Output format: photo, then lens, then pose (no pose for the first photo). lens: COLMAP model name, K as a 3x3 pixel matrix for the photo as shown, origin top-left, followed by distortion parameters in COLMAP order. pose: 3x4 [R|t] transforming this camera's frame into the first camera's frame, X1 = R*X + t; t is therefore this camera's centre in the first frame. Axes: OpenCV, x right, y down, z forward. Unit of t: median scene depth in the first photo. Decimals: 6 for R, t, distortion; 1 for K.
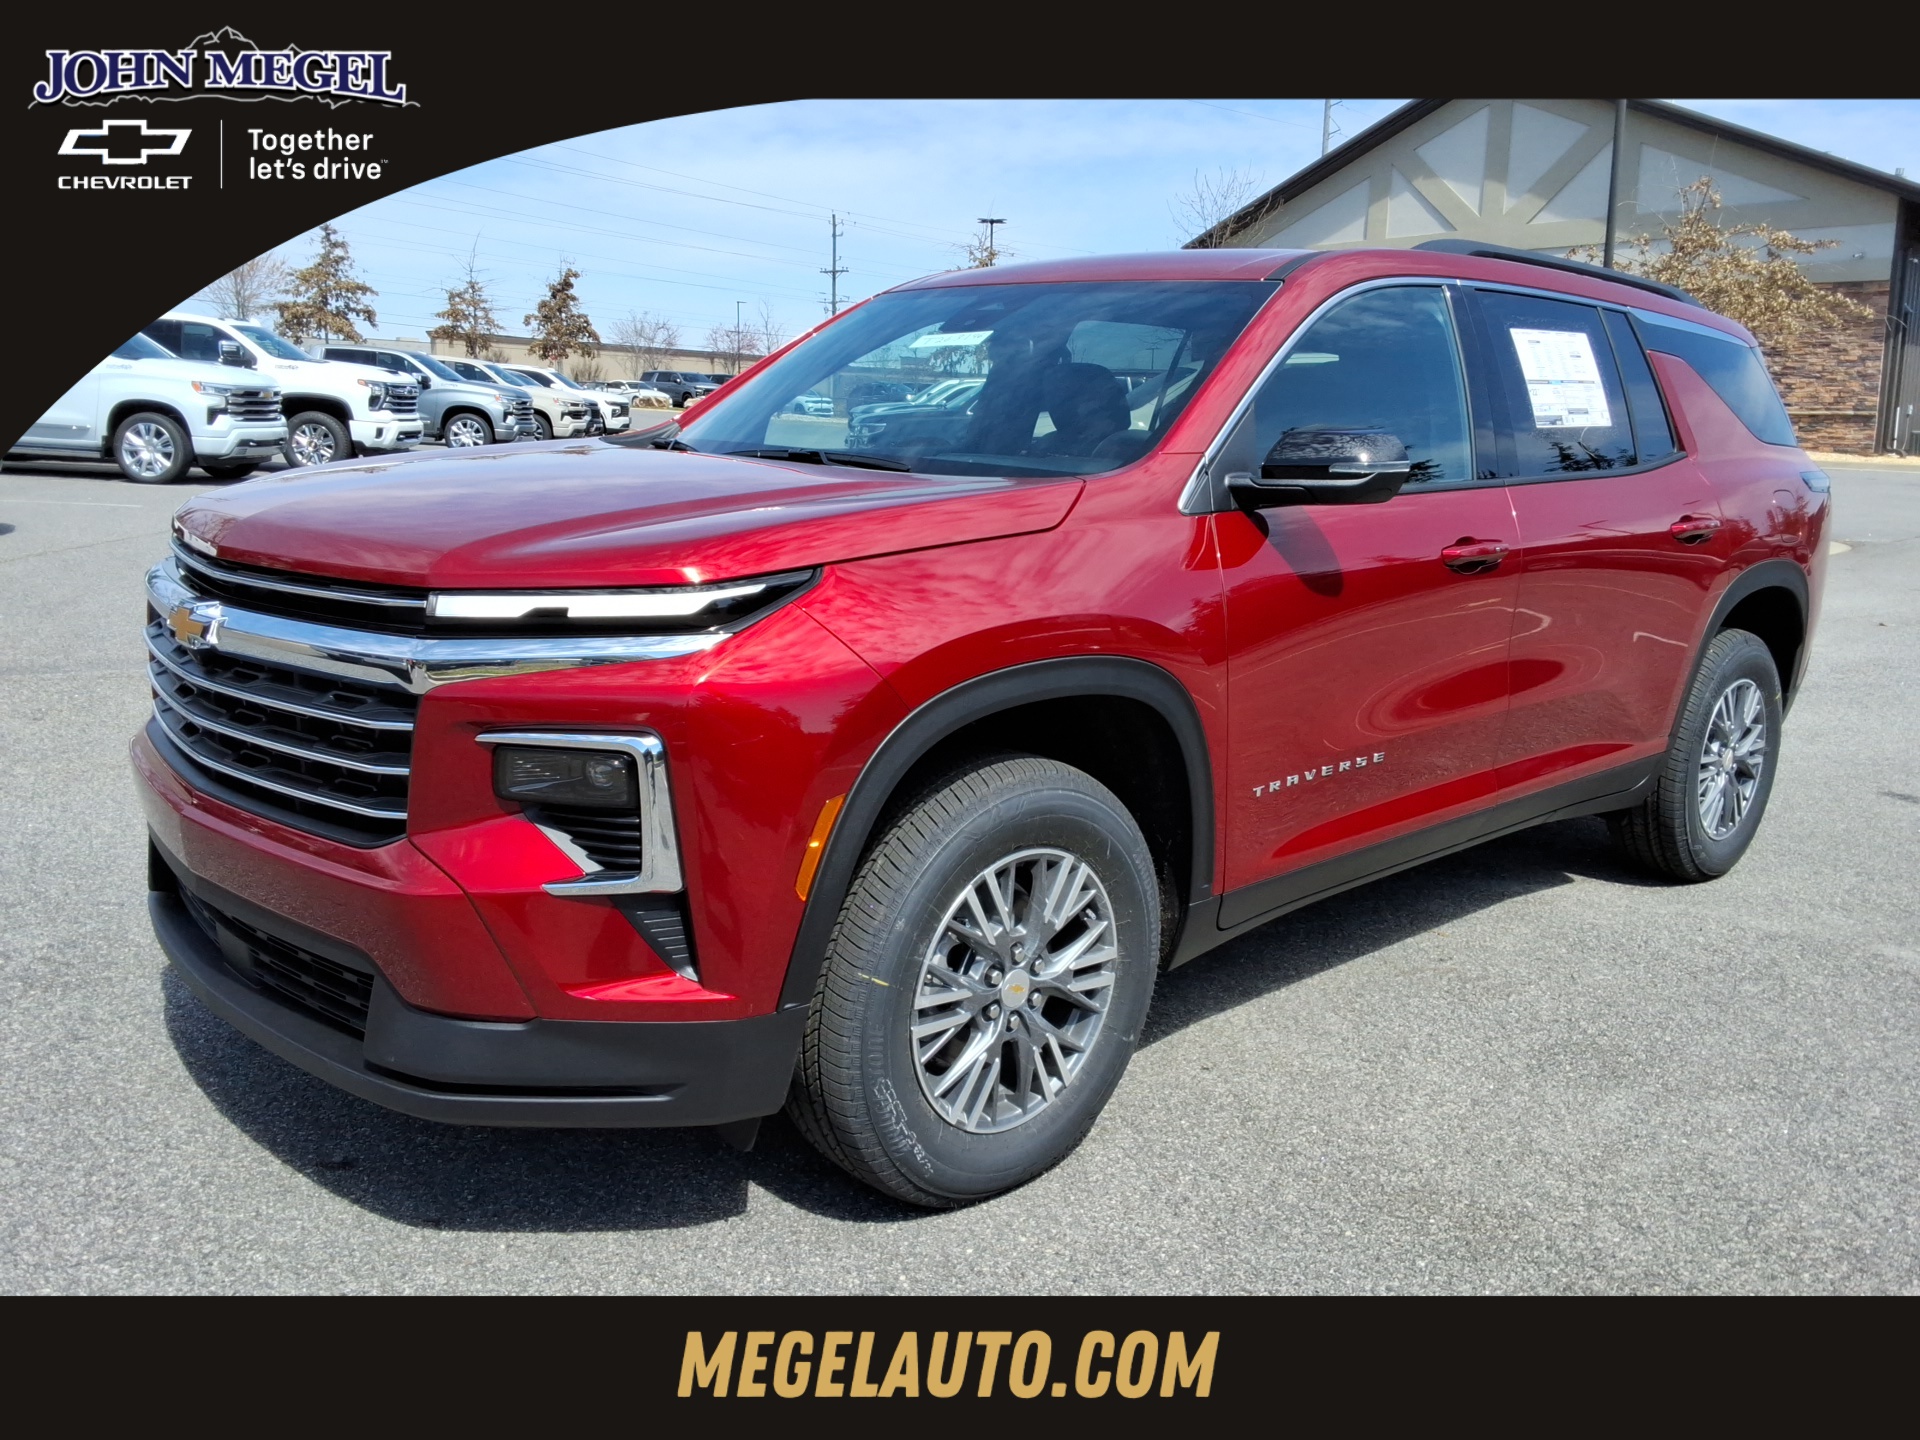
lens RADIAL K [[1544.4, 0, 976.6], [0, 1544.4, 688.2], [0, 0, 1]] dist [0.127384, -0.203700]
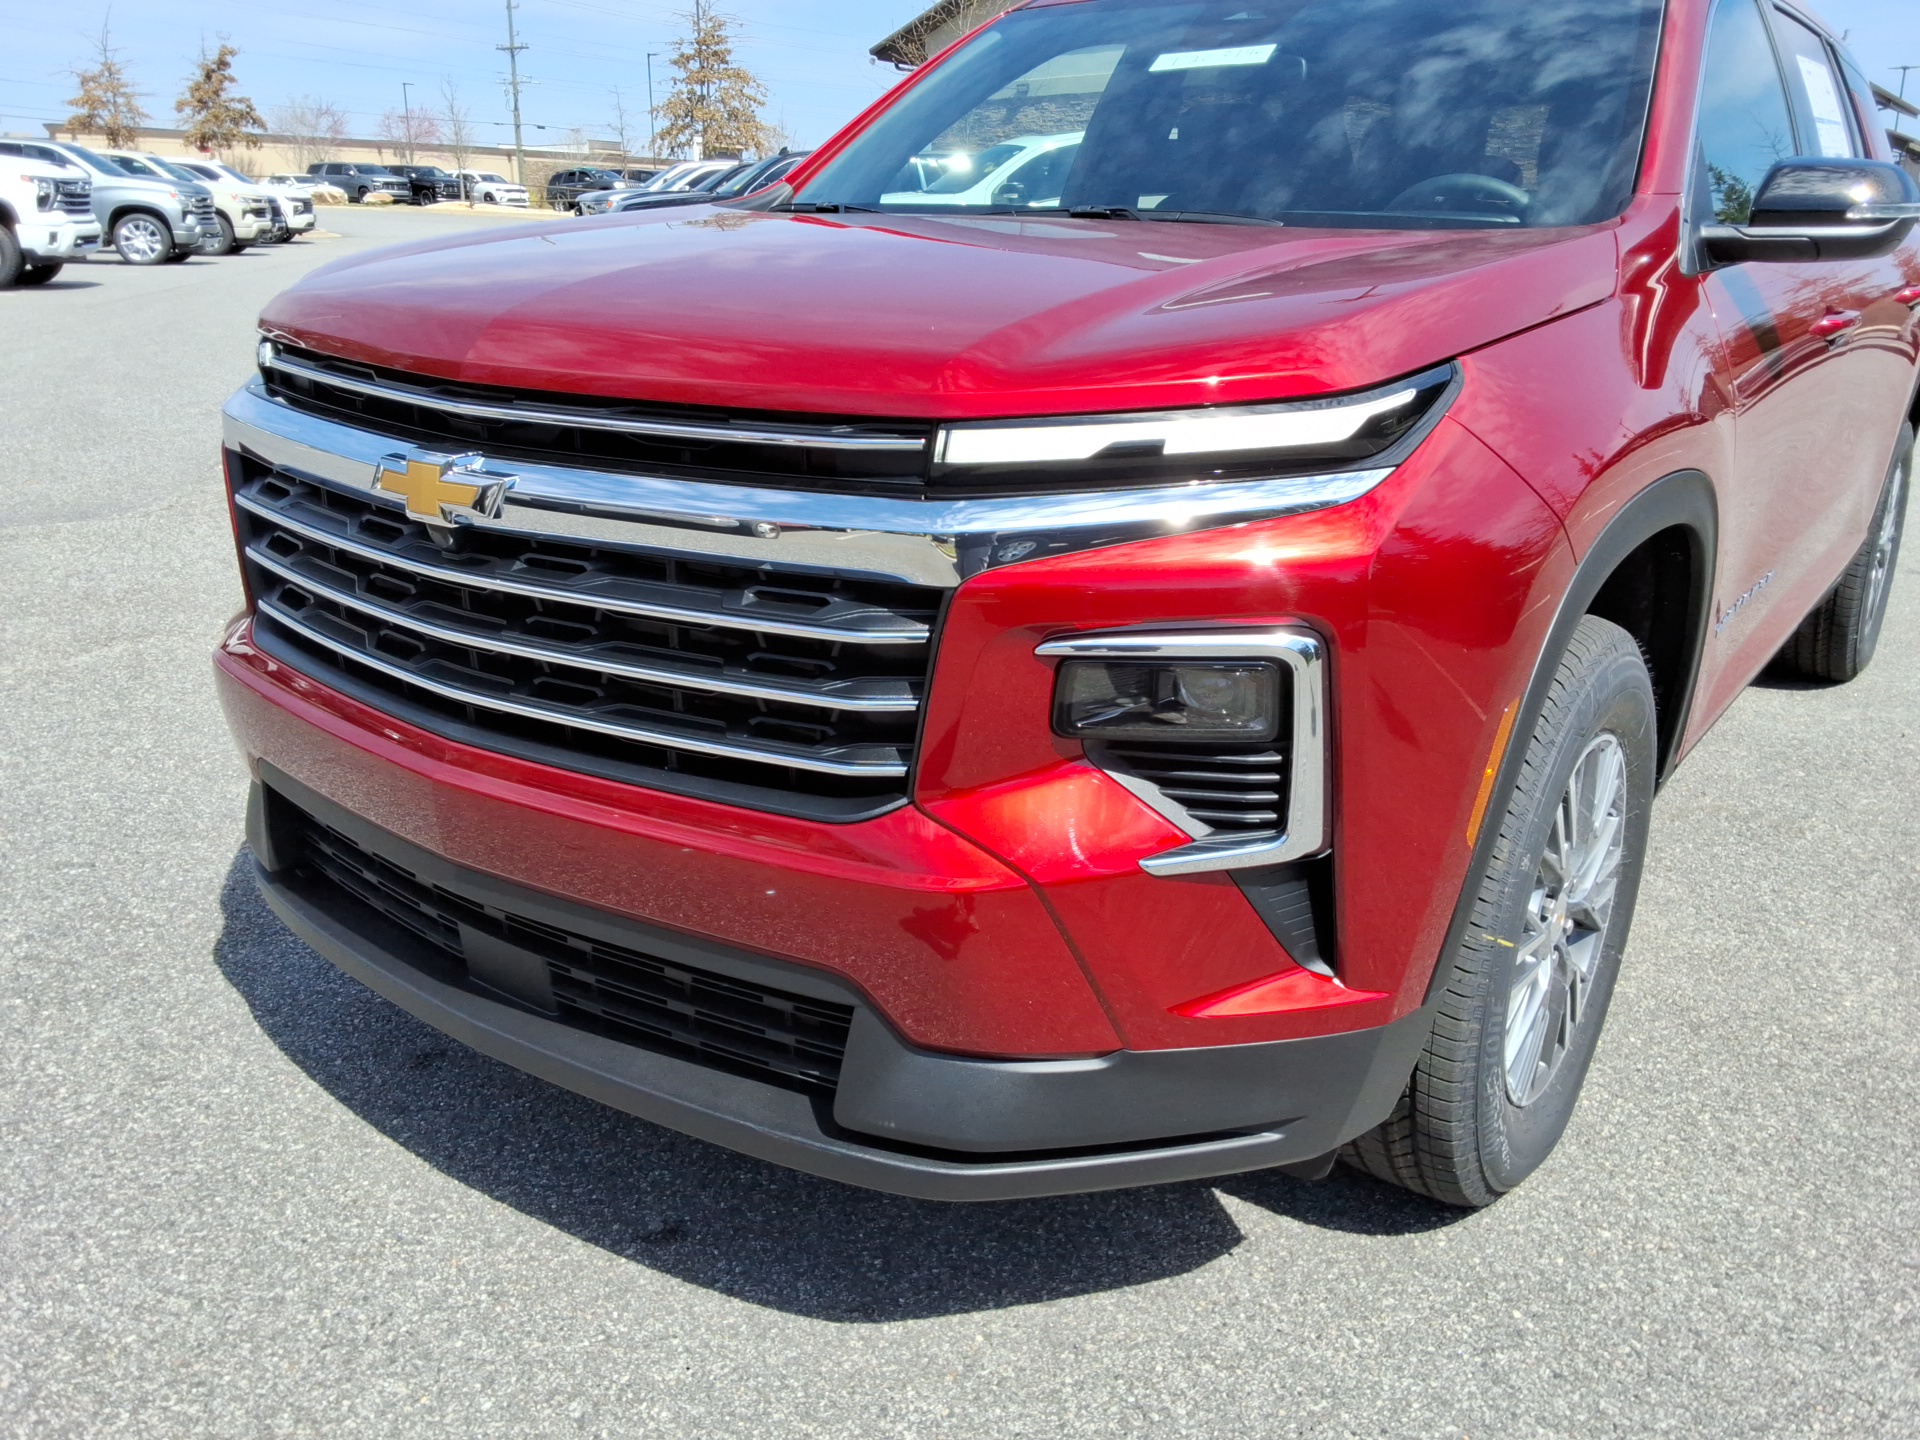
lens RADIAL K [[1544.4, 0, 976.6], [0, 1544.4, 688.2], [0, 0, 1]] dist [0.127384, -0.203700]
pose [[0.982475, -0.069428, 0.172981, -0.362357], [0.047667, 0.990767, 0.126923, -0.027844], [-0.180196, -0.116453, 0.976713, 0.296688]]
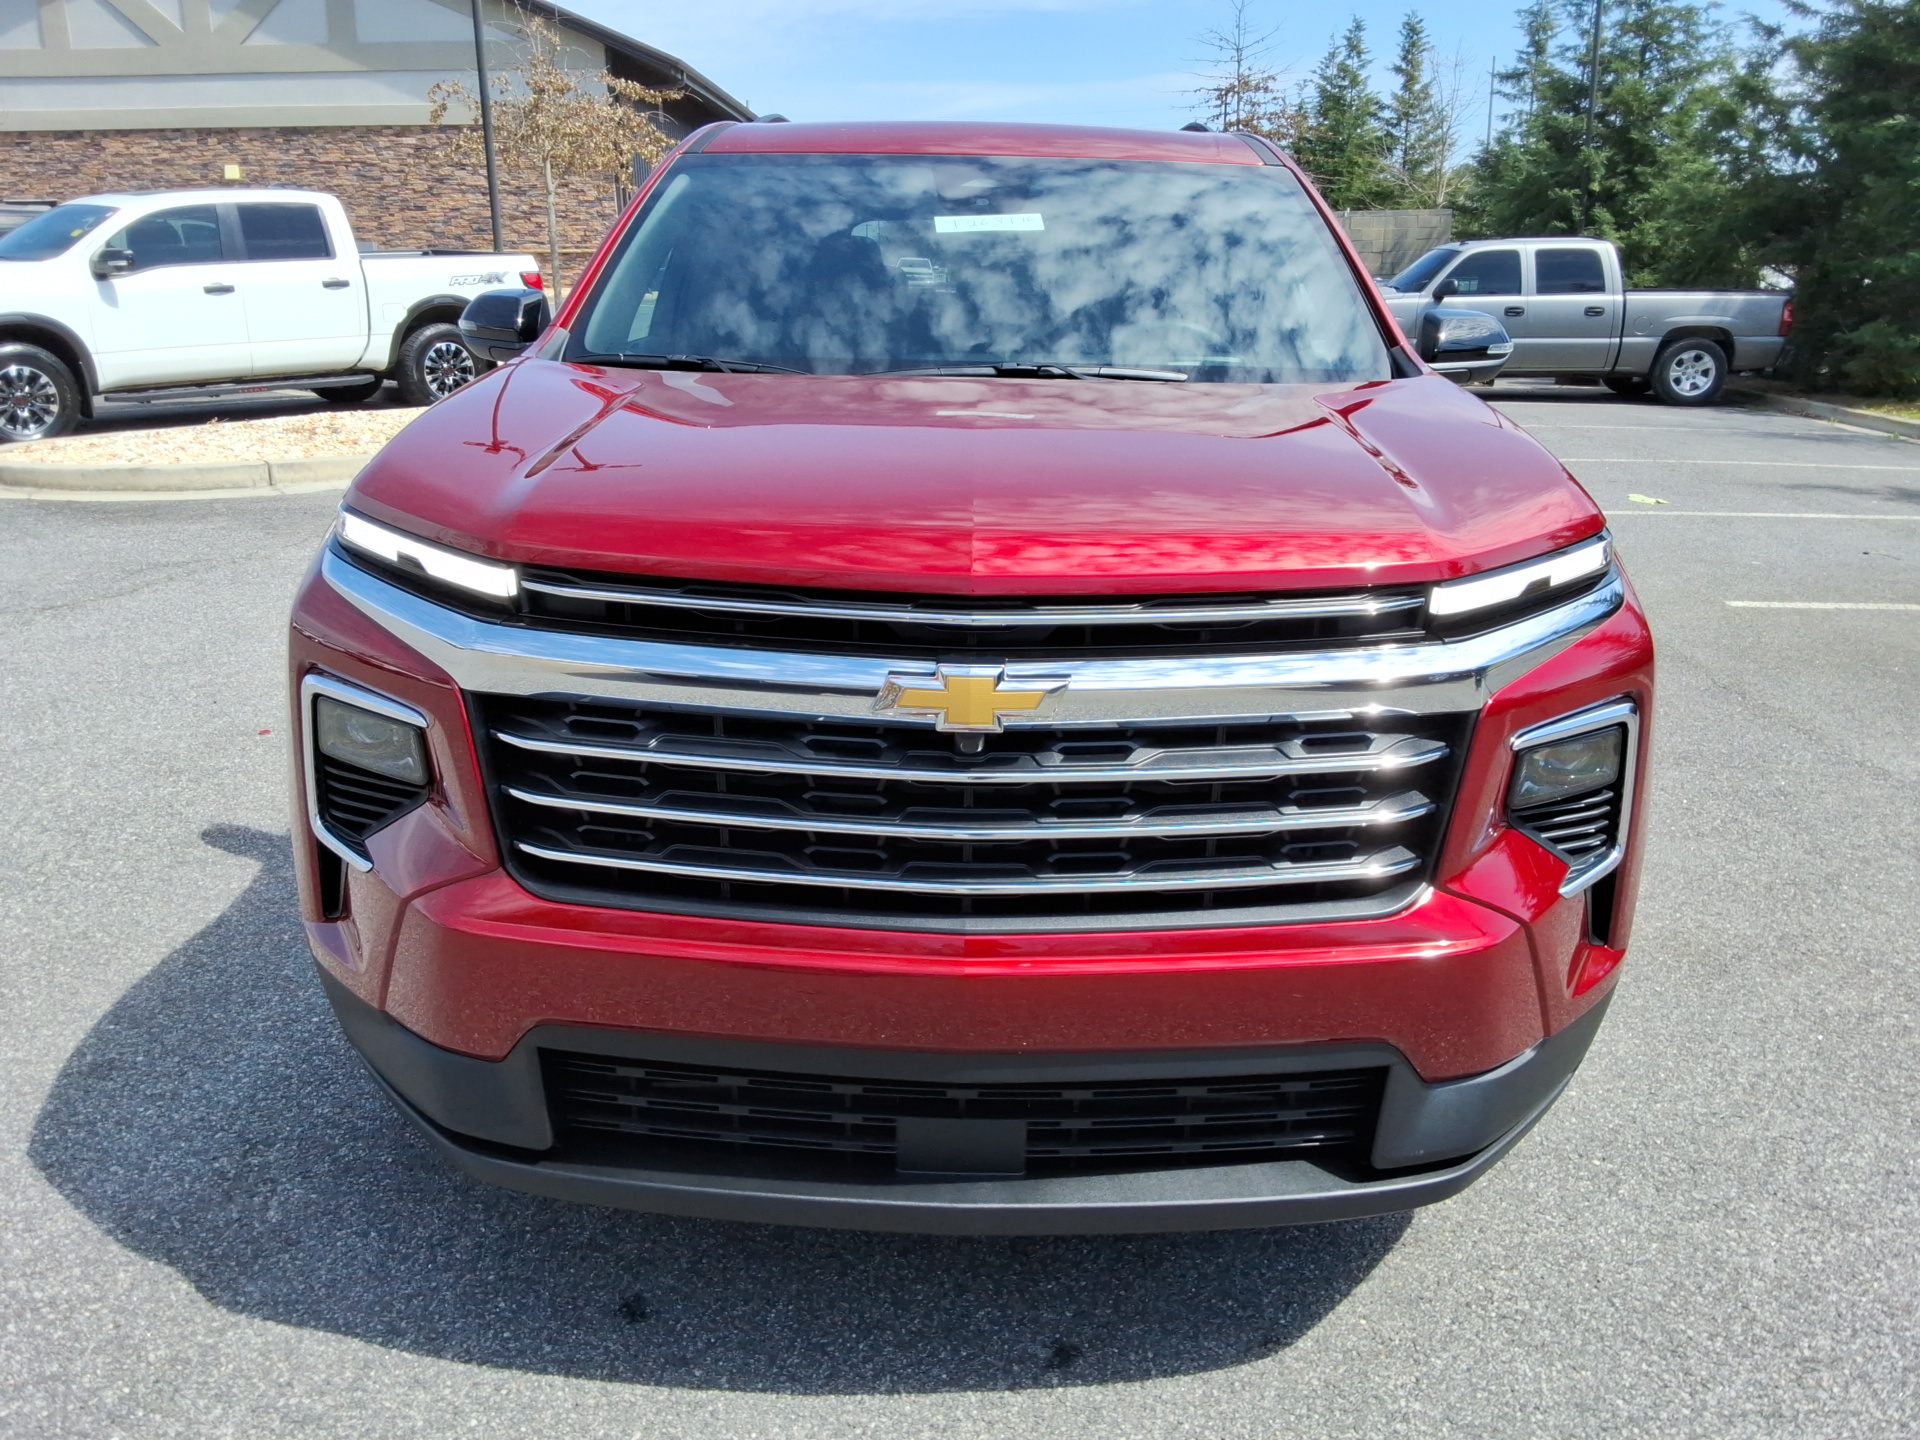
lens RADIAL K [[1544.4, 0, 976.6], [0, 1544.4, 688.2], [0, 0, 1]] dist [0.127384, -0.203700]
pose [[0.696333, -0.208308, 0.686825, -0.867467], [0.138508, 0.977968, 0.156183, -0.135383], [-0.704227, -0.013624, 0.709844, 0.480276]]
